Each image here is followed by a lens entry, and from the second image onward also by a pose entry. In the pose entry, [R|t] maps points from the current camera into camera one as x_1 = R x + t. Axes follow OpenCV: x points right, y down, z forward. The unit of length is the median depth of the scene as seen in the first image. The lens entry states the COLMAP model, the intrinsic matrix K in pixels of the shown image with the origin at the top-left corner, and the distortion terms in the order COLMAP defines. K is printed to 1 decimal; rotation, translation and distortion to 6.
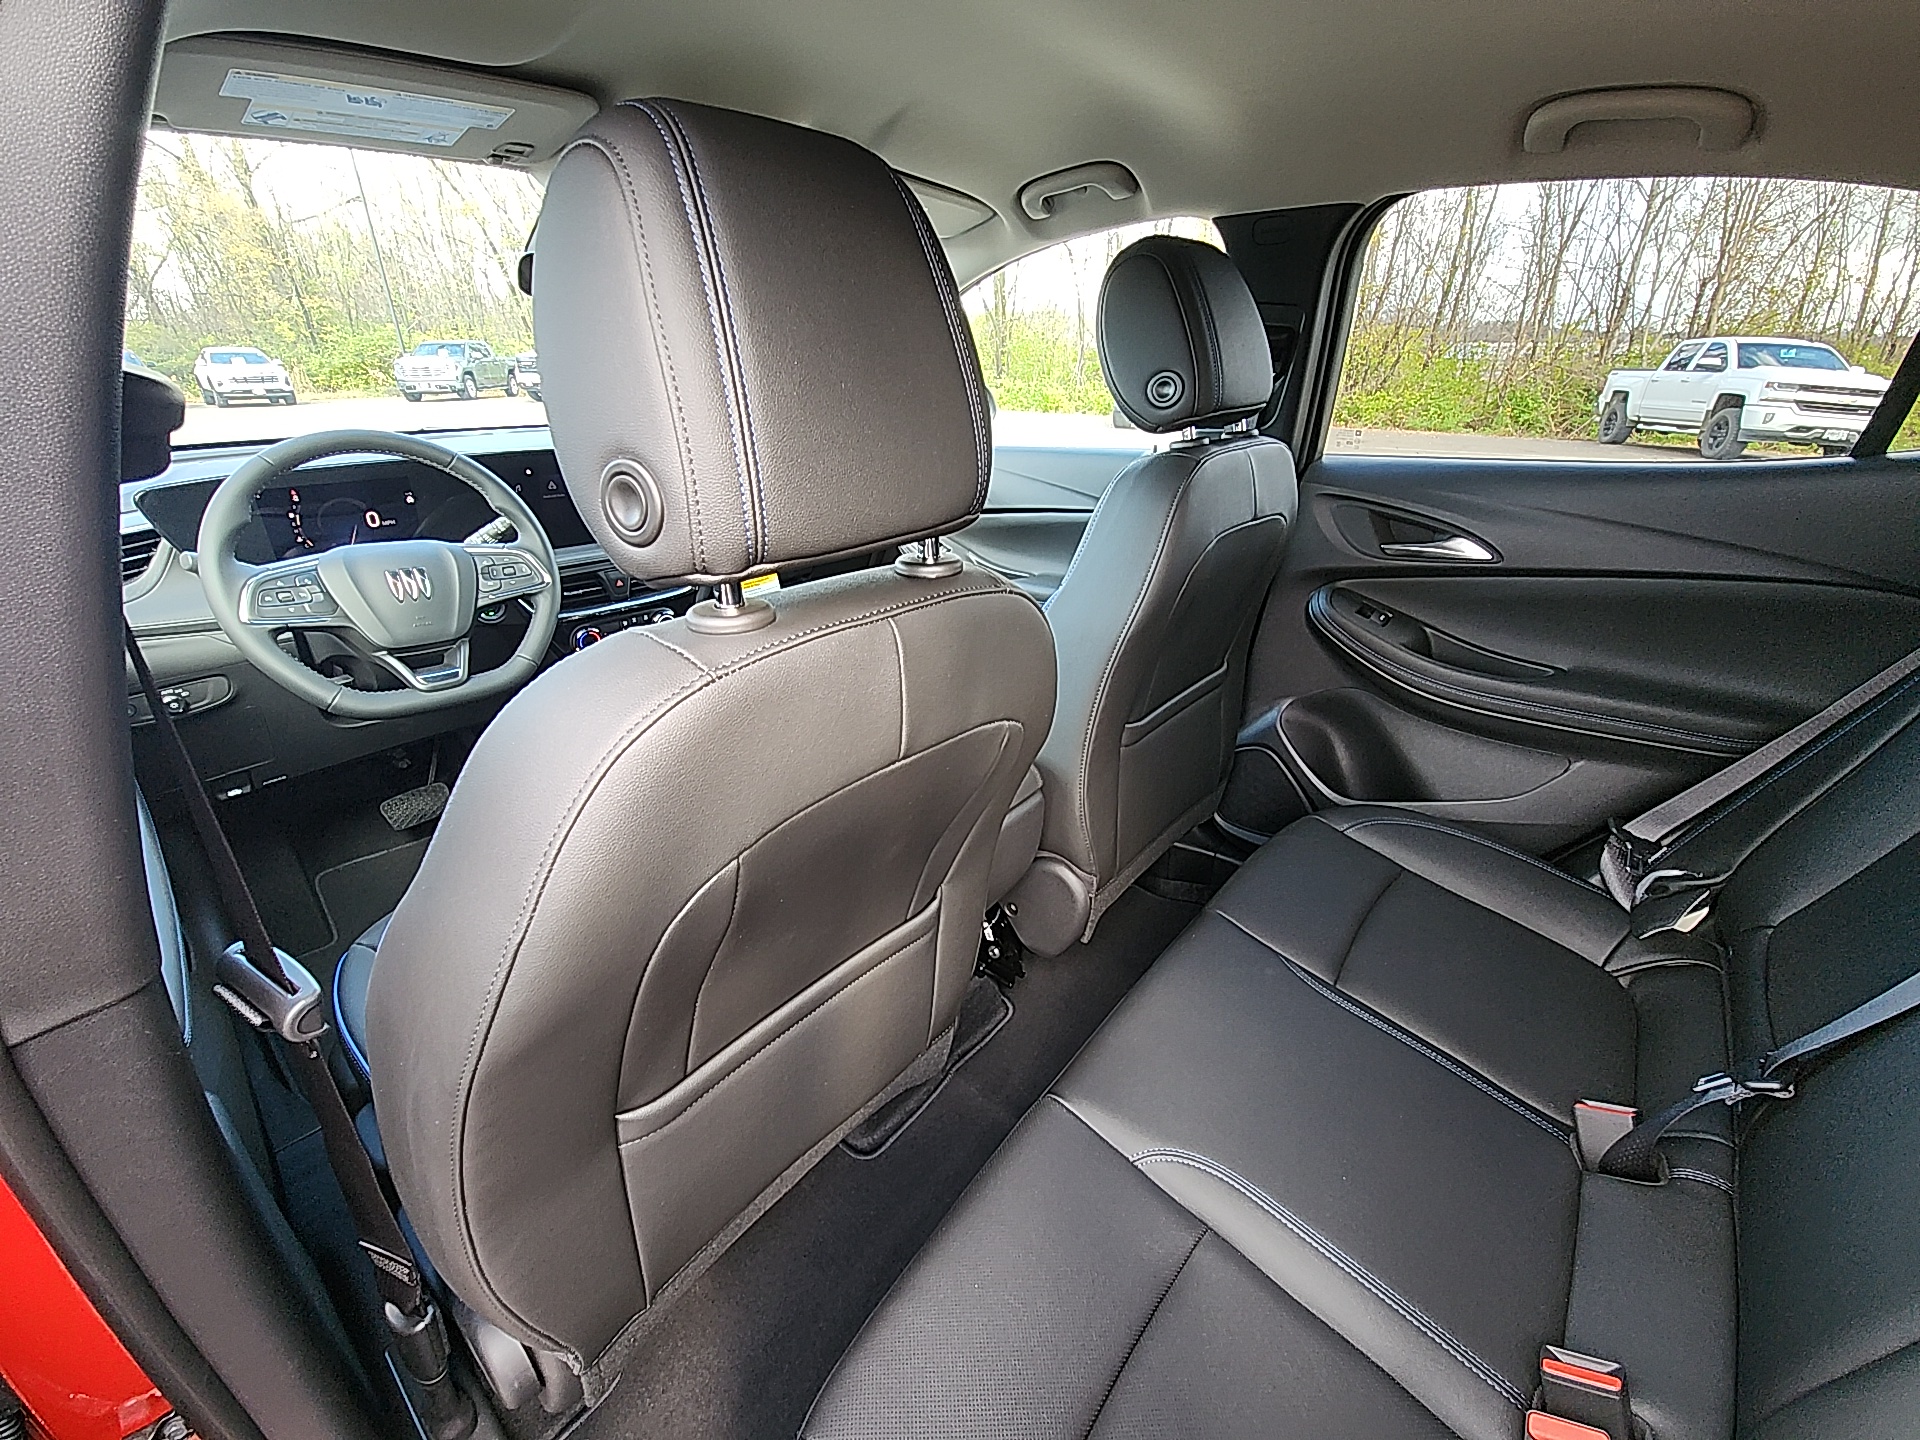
lens RADIAL K [[767.0, 0, 946.0], [0, 767.0, 711.5], [0, 0, 1]] dist [0.016375, -0.011213]
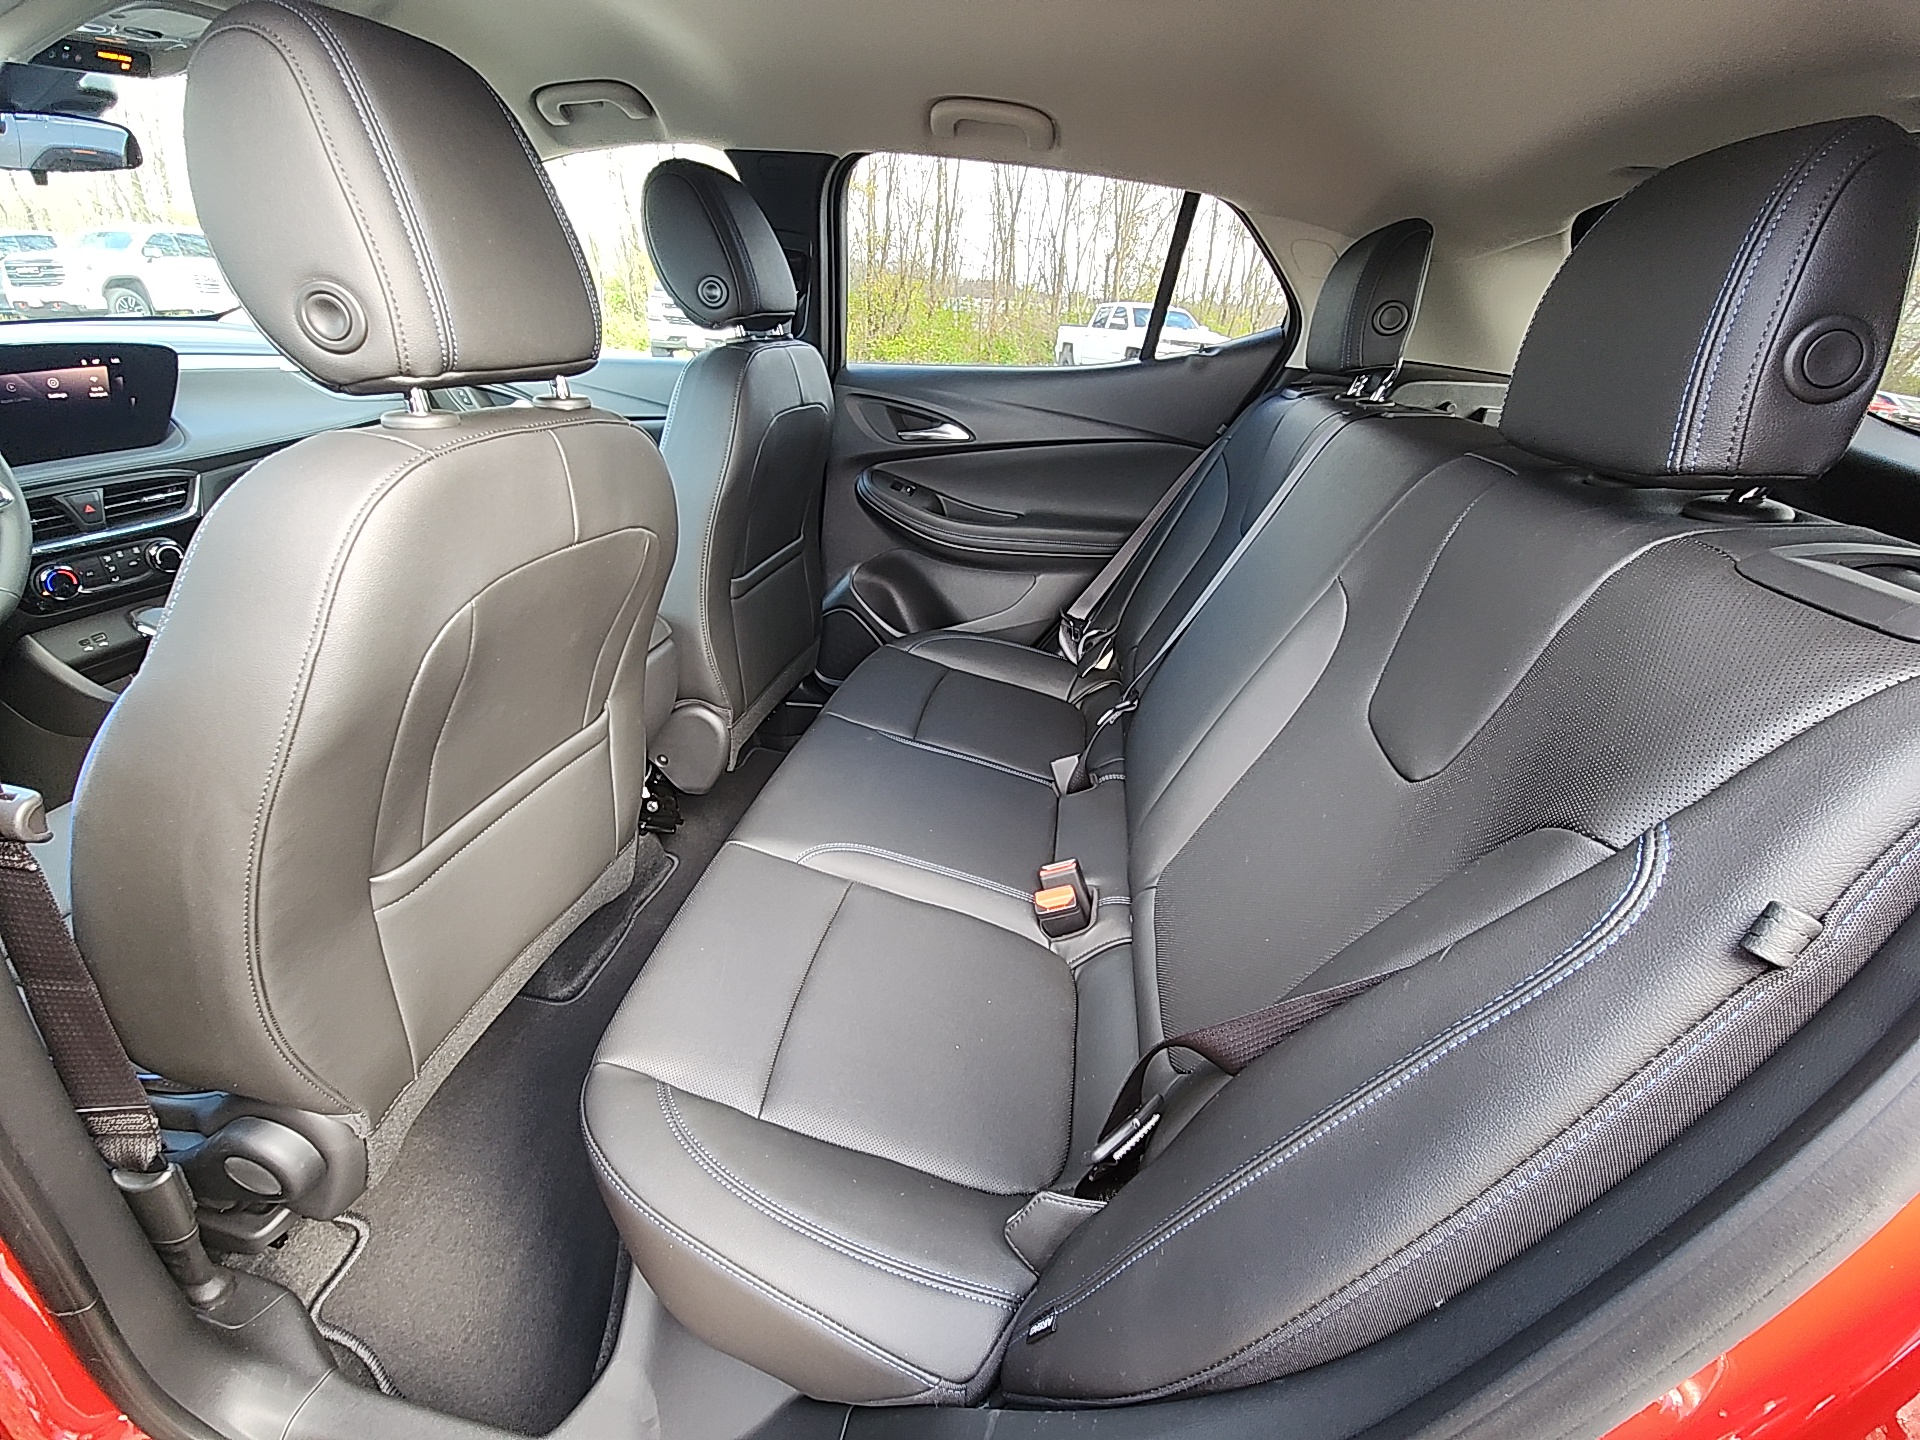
lens RADIAL K [[778.4, 0, 942.6], [0, 778.4, 707.4], [0, 0, 1]] dist [0.011446, -0.012290]
pose [[0.861621, -0.185470, 0.472451, -0.094173], [0.158094, 0.982606, 0.097422, 0.144265], [-0.482302, -0.009249, 0.875956, -0.229175]]
